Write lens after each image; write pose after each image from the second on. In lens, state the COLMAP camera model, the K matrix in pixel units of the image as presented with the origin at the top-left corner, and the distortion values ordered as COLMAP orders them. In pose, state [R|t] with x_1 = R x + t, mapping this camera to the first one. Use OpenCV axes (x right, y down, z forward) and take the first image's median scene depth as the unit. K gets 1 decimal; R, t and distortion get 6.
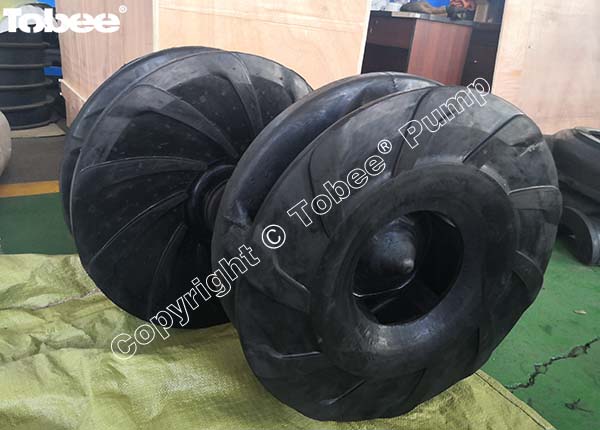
lens RADIAL K [[481.5, 0, 300.0], [0, 481.5, 215.0], [0, 0, 1]] dist [0.036536, 0.003789]
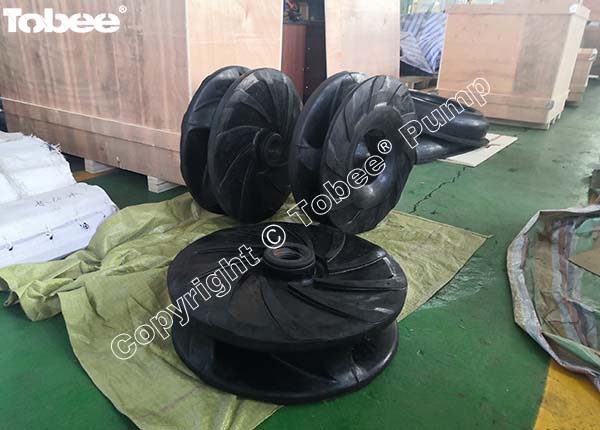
lens RADIAL K [[481.5, 0, 300.0], [0, 481.5, 215.0], [0, 0, 1]] dist [0.036536, 0.003789]
pose [[0.910559, -0.210627, 0.355695, -0.820969], [0.198419, 0.977548, 0.070919, 0.133662], [-0.362647, 0.006001, 0.931907, -0.865456]]
